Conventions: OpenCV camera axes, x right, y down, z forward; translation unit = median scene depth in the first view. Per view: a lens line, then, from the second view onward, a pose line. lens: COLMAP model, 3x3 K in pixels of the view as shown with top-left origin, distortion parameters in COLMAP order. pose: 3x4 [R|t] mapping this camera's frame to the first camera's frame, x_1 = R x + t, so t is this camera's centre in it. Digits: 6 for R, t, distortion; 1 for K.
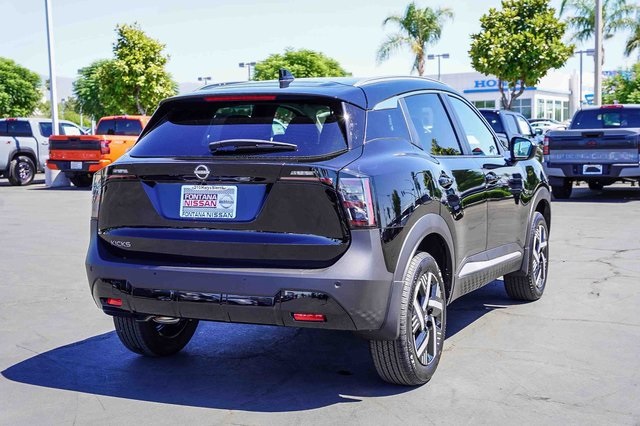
lens RADIAL K [[968.1, 0, 315.6], [0, 968.1, 219.8], [0, 0, 1]] dist [0.182241, 0.000000]
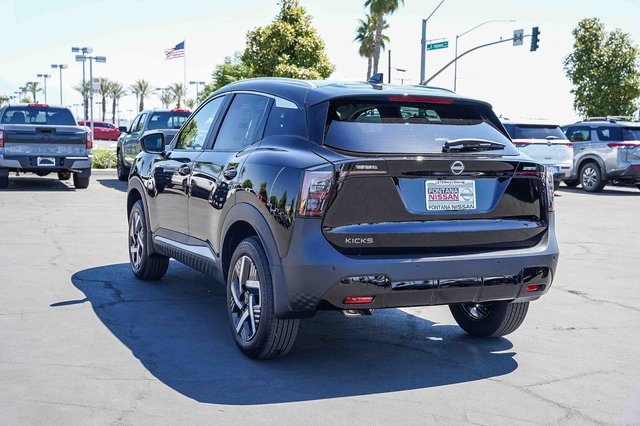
lens RADIAL K [[858.2, 0, 314.4], [0, 858.2, 208.1], [0, 0, 1]] dist [0.088412, 0.000000]
pose [[0.625912, -0.044638, 0.778615, -0.294725], [0.041292, 0.998857, 0.024070, -0.010301], [-0.778799, 0.017085, 0.627040, 0.157973]]
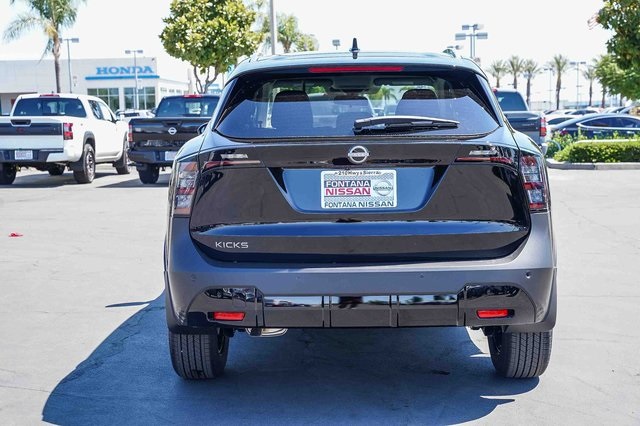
lens RADIAL K [[968.1, 0, 320.1], [0, 968.1, 210.1], [0, 0, 1]] dist [0.182241, 0.000000]
pose [[0.912724, -0.046330, 0.405941, -0.150399], [0.045830, 0.998889, 0.010959, -0.003404], [-0.405997, 0.008602, 0.913834, 0.071624]]
